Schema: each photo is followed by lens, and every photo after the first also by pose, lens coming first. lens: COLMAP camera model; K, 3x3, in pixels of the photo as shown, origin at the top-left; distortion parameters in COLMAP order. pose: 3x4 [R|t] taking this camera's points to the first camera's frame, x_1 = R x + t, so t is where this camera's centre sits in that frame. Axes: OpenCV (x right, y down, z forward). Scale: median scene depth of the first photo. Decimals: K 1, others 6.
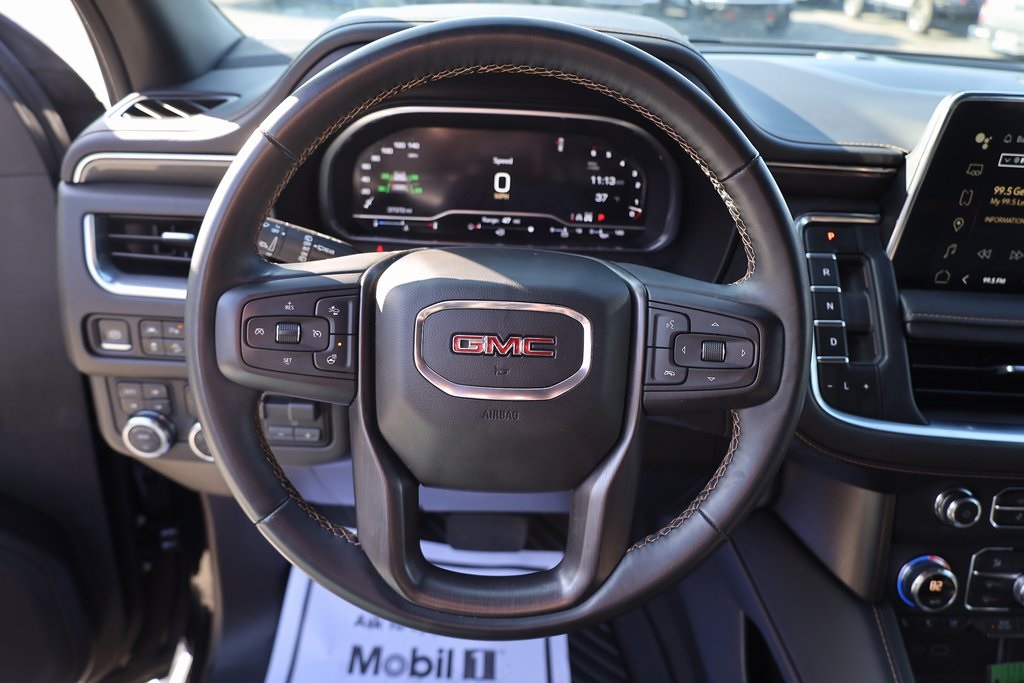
lens RADIAL K [[704.8, 0, 515.1], [0, 704.8, 351.1], [0, 0, 1]] dist [-0.010190, 0.002906]
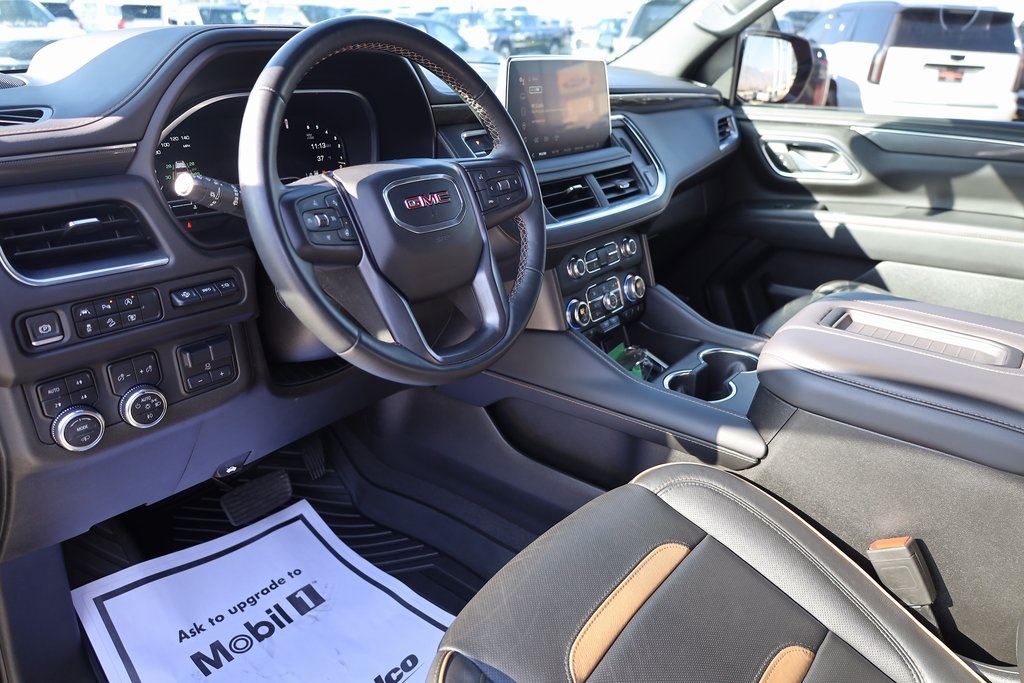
lens RADIAL K [[704.8, 0, 519.5], [0, 704.8, 330.3], [0, 0, 1]] dist [-0.010190, 0.002906]
pose [[0.633114, -0.323884, 0.703040, -0.869635], [0.387501, 0.918866, 0.074354, 0.176867], [-0.670082, 0.225354, 0.707253, -0.218392]]
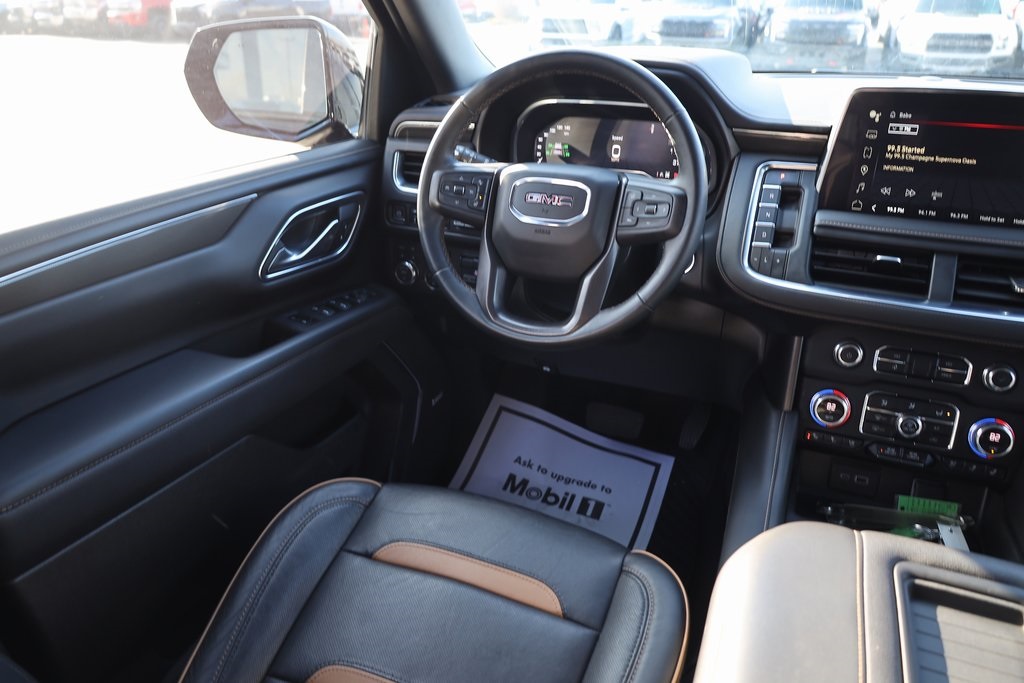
lens RADIAL K [[704.8, 0, 513.0], [0, 704.8, 342.3], [0, 0, 1]] dist [-0.010190, 0.002906]
pose [[0.910141, 0.130138, -0.393329, 0.562647], [-0.163485, 0.985156, -0.052341, 0.394272], [0.380679, 0.111941, 0.917907, -0.671843]]
